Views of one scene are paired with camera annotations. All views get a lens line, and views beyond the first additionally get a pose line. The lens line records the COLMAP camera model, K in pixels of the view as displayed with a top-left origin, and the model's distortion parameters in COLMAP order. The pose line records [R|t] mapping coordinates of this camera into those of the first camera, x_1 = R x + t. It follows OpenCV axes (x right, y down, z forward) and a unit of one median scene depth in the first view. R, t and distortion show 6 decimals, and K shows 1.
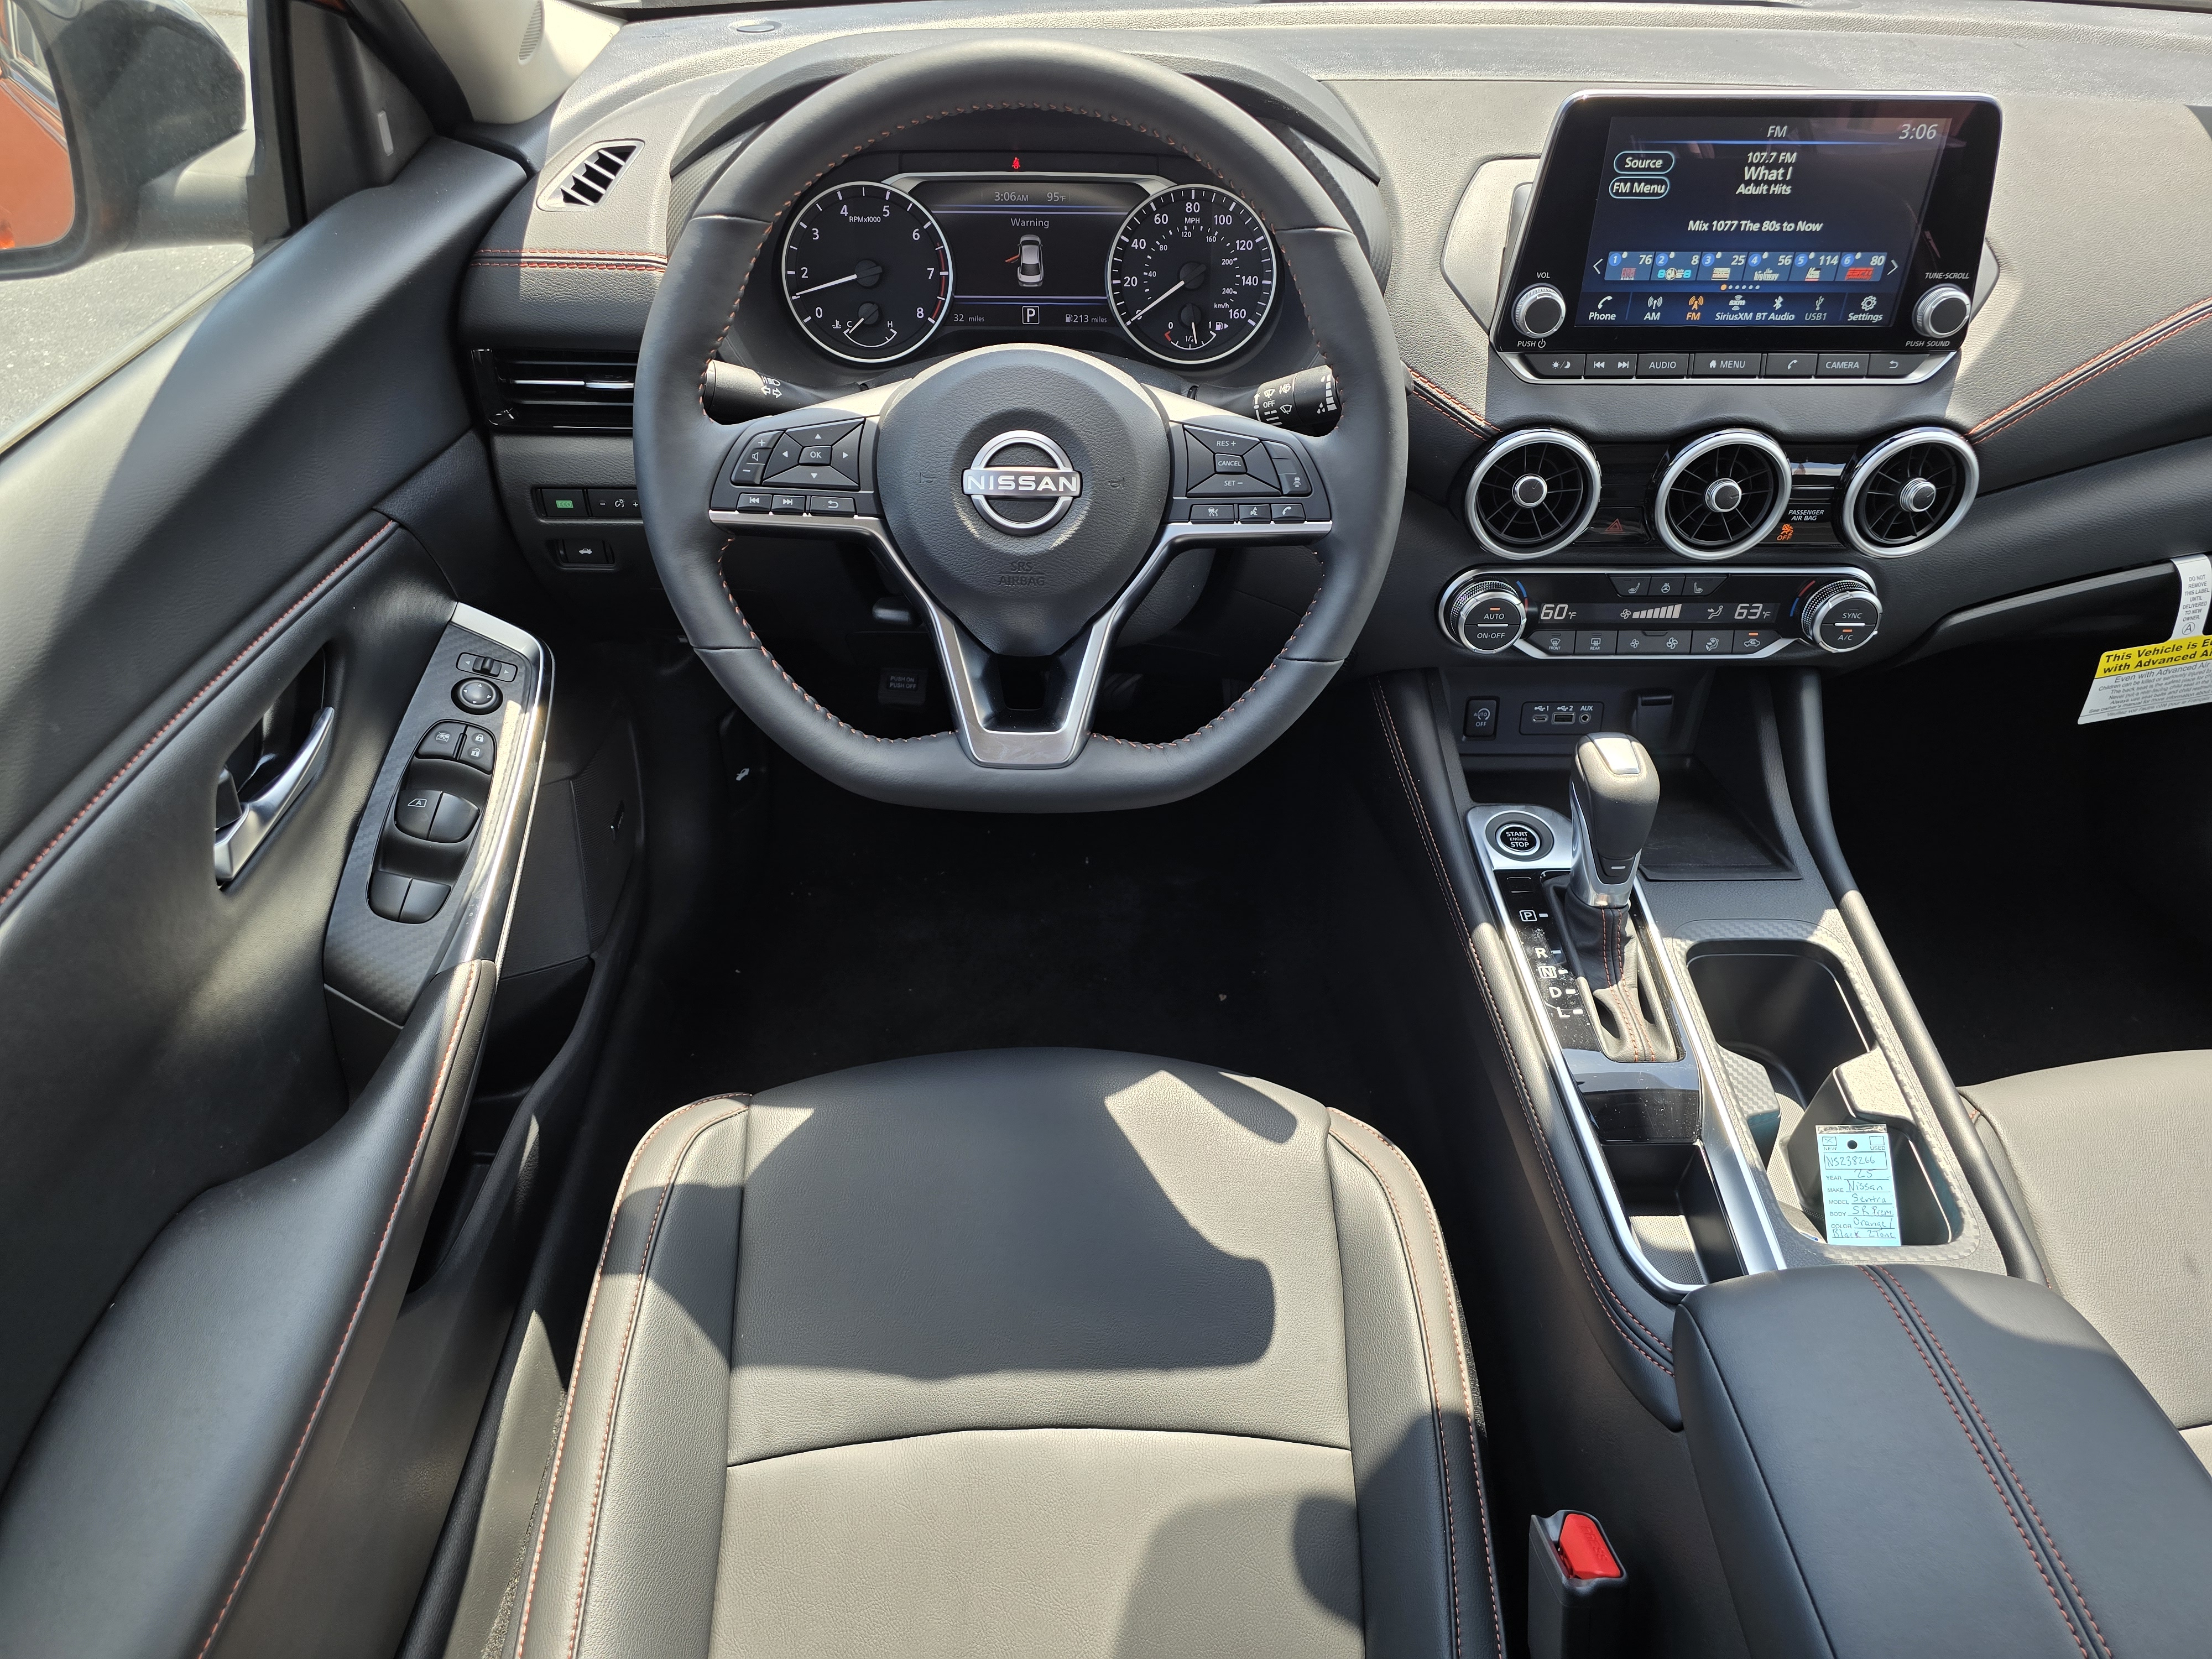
lens RADIAL K [[1535.8, 0, 1095.8], [0, 1535.8, 831.8], [0, 0, 1]] dist [0.061027, -0.059569]
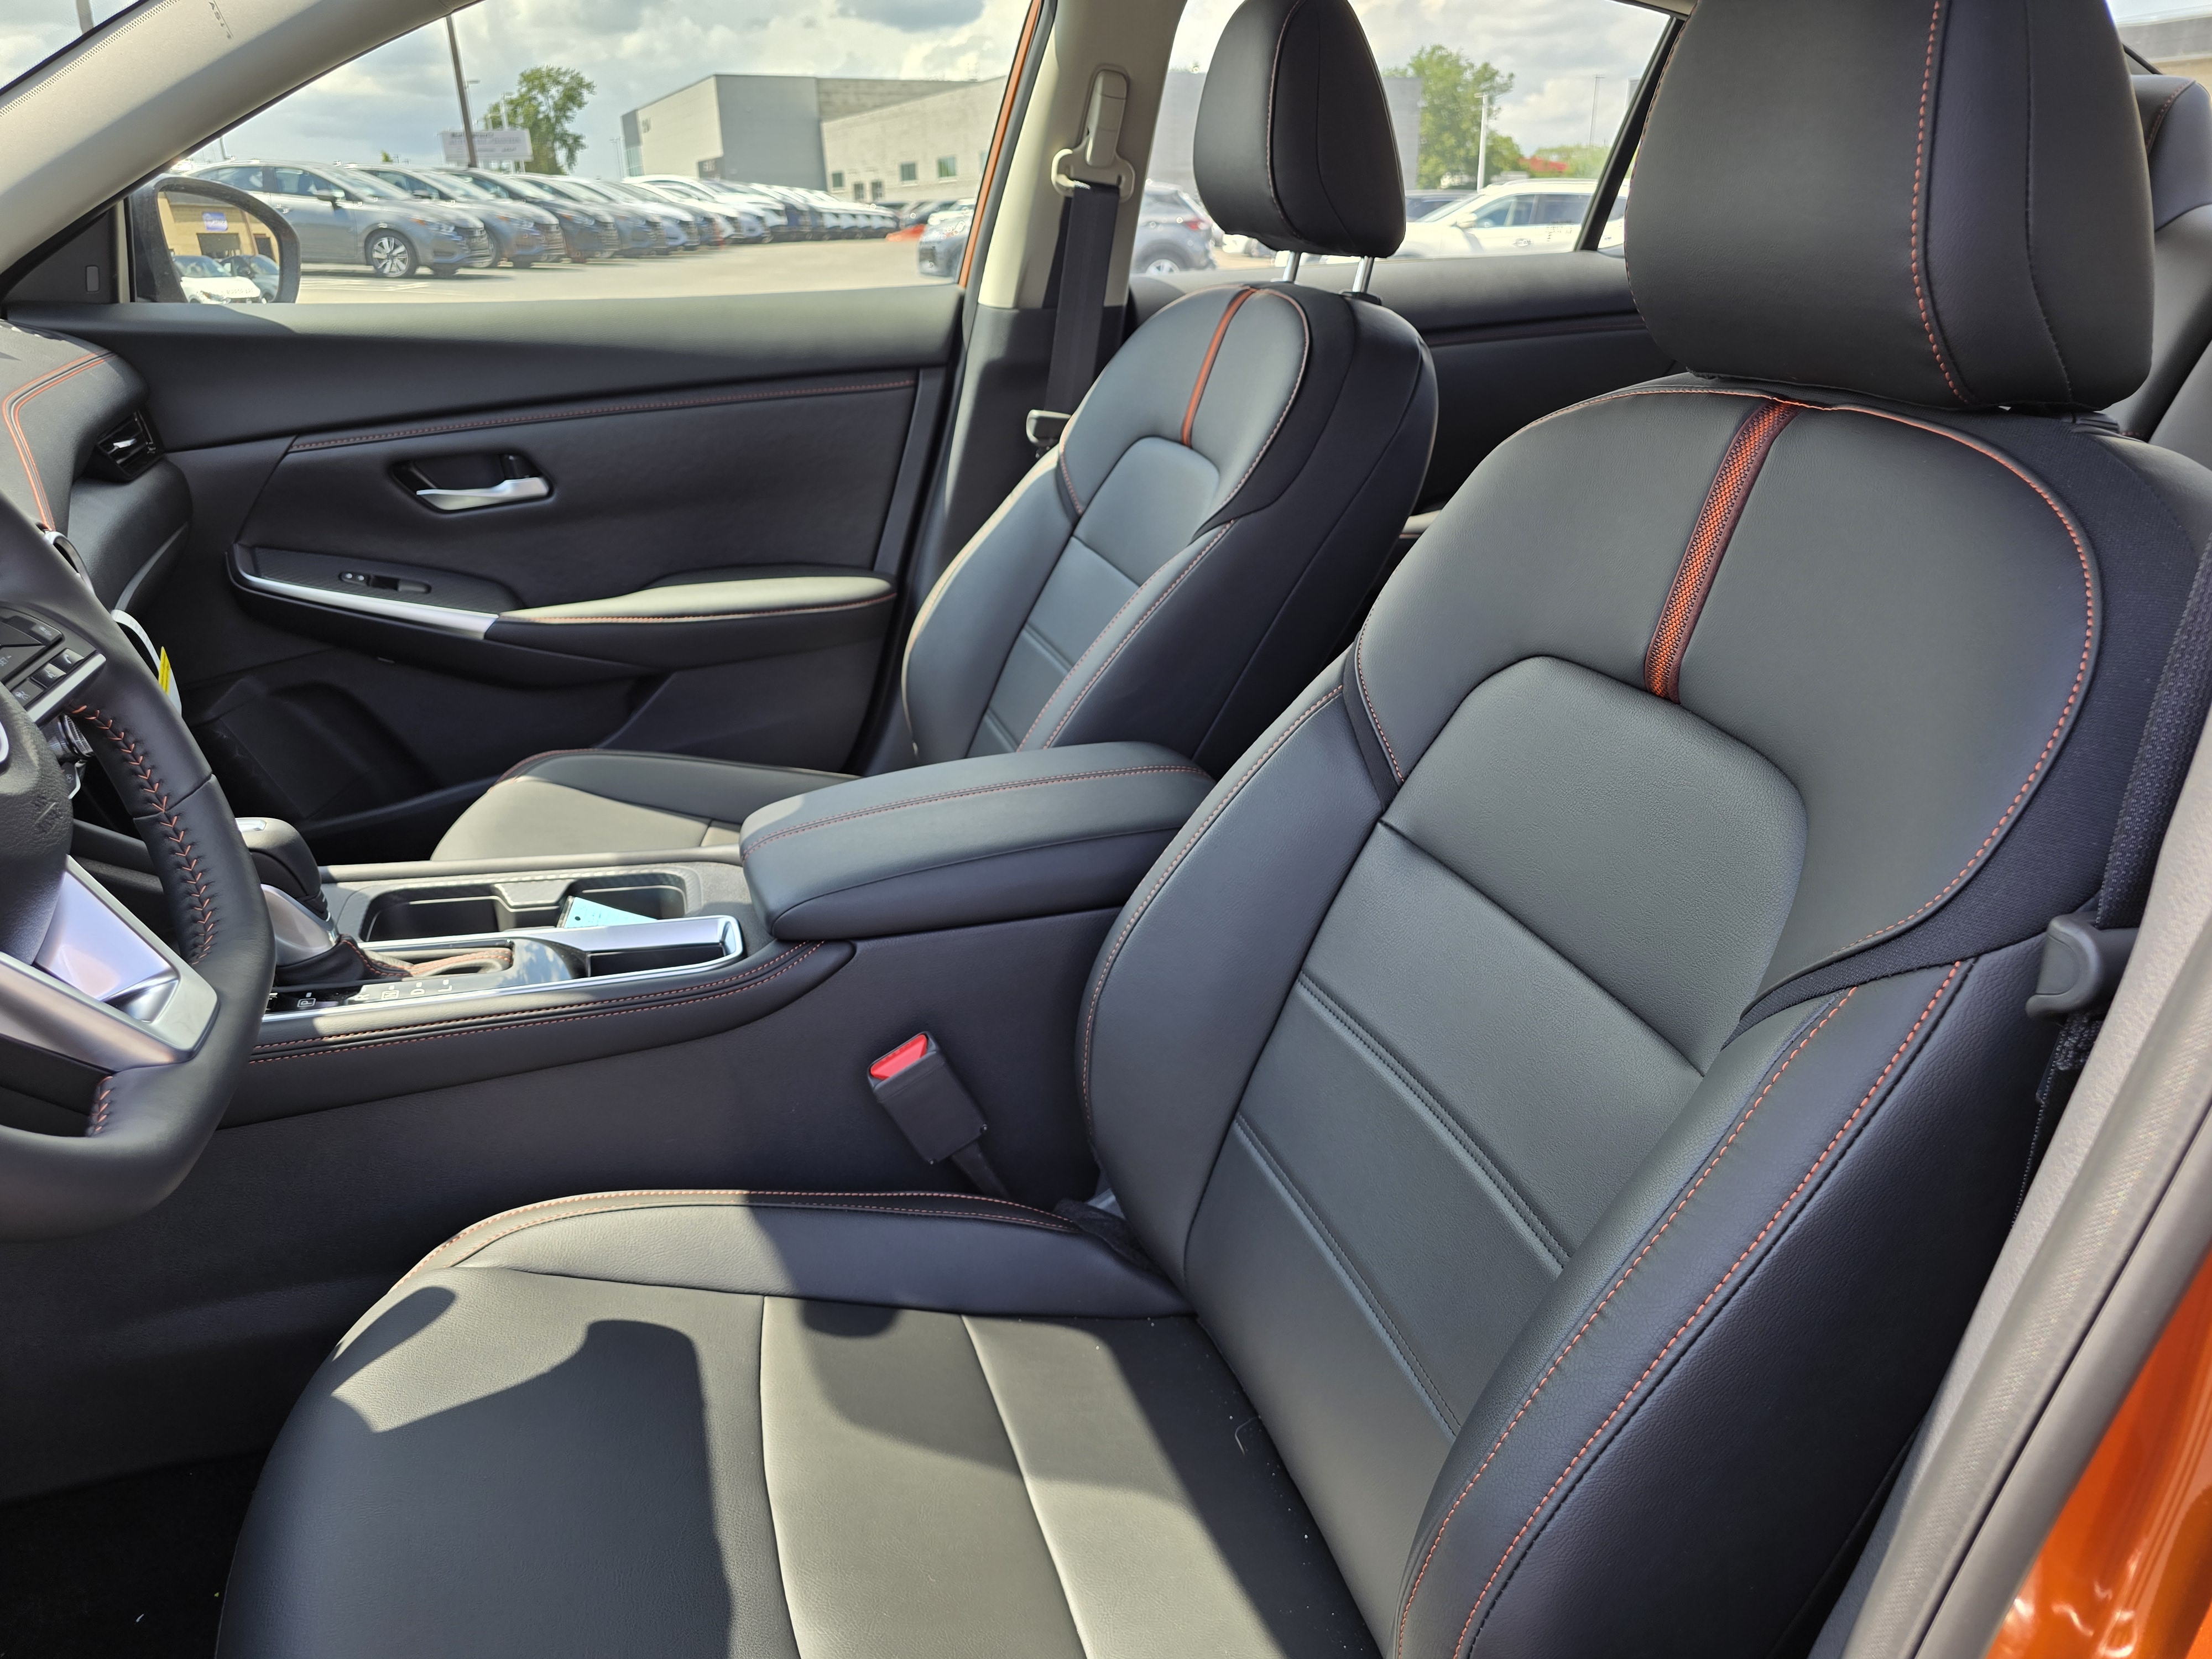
lens RADIAL K [[1535.8, 0, 1083.4], [0, 1535.8, 820.4], [0, 0, 1]] dist [0.061027, -0.059569]
pose [[-0.251870, -0.378929, 0.890491, -0.671982], [0.620764, 0.642656, 0.449048, -0.155488], [-0.742437, 0.665887, 0.073360, 0.472252]]
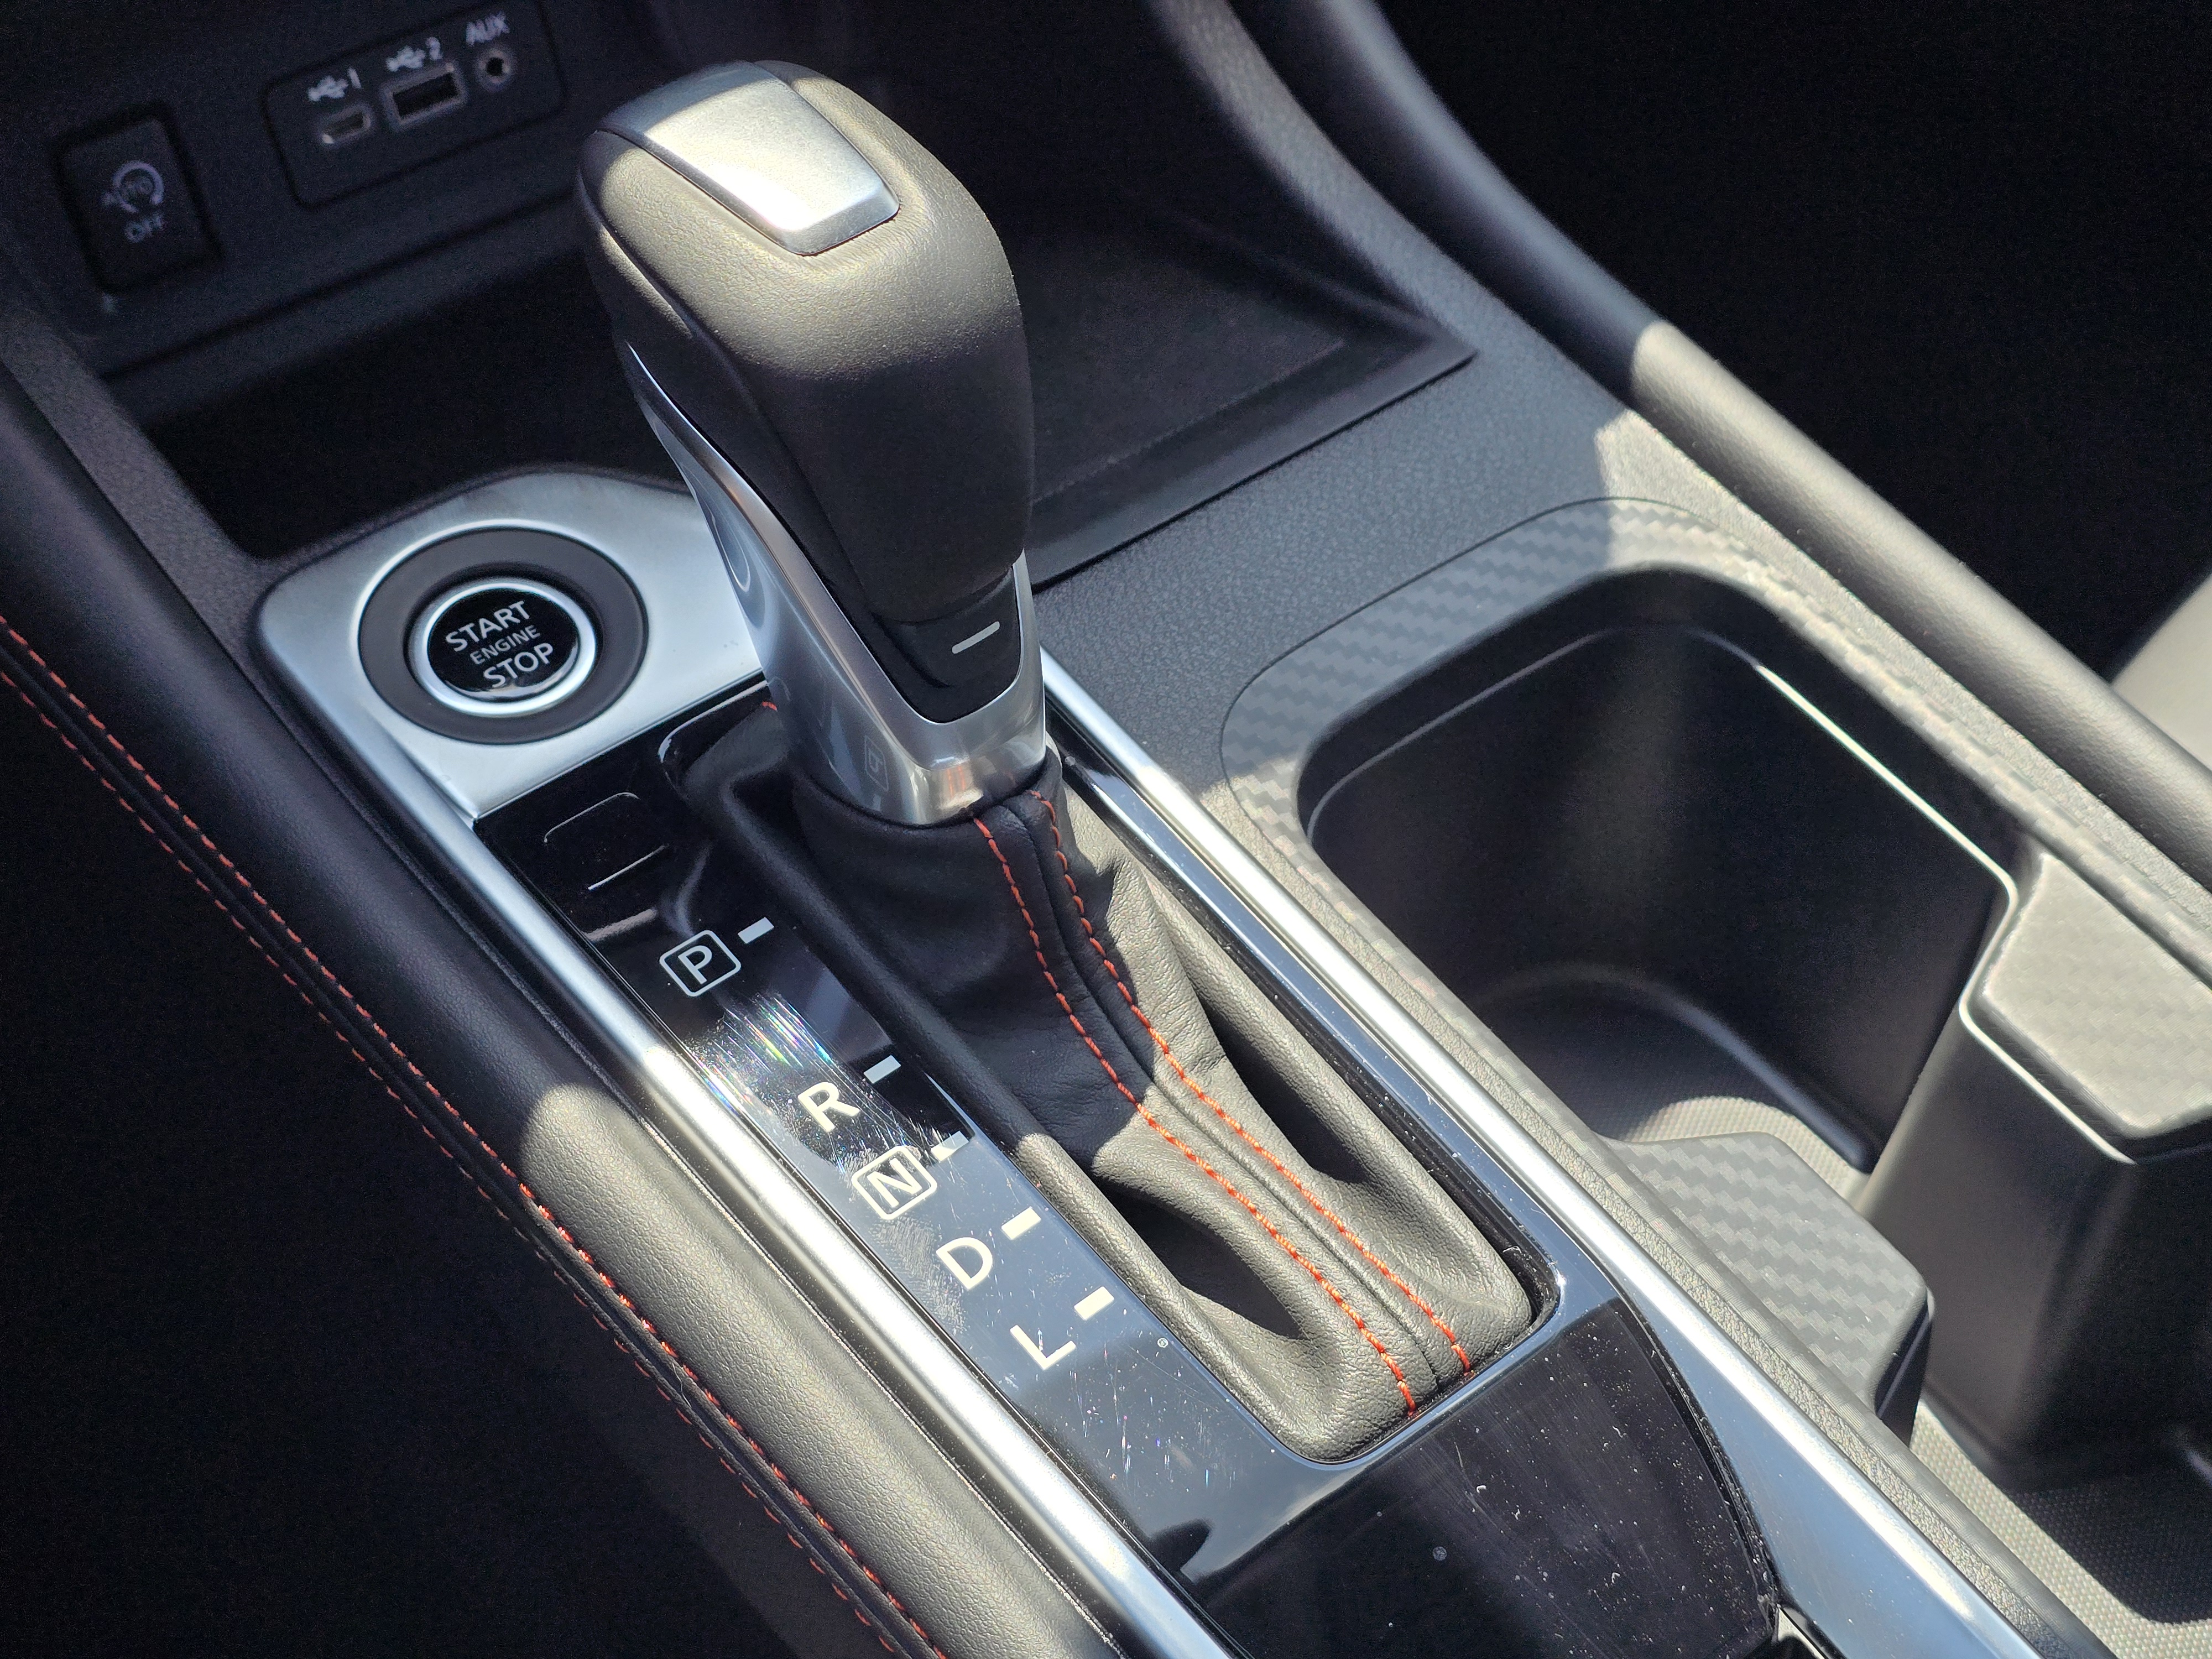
lens RADIAL K [[3079.2, 0, 1109.8], [0, 3079.2, 829.0], [0, 0, 1]] dist [0.029504, 0.000000]
pose [[0.800046, -0.442111, 0.405542, 0.149369], [0.378104, 0.896399, 0.231313, -0.045420], [-0.465794, -0.031724, 0.884324, 0.556332]]
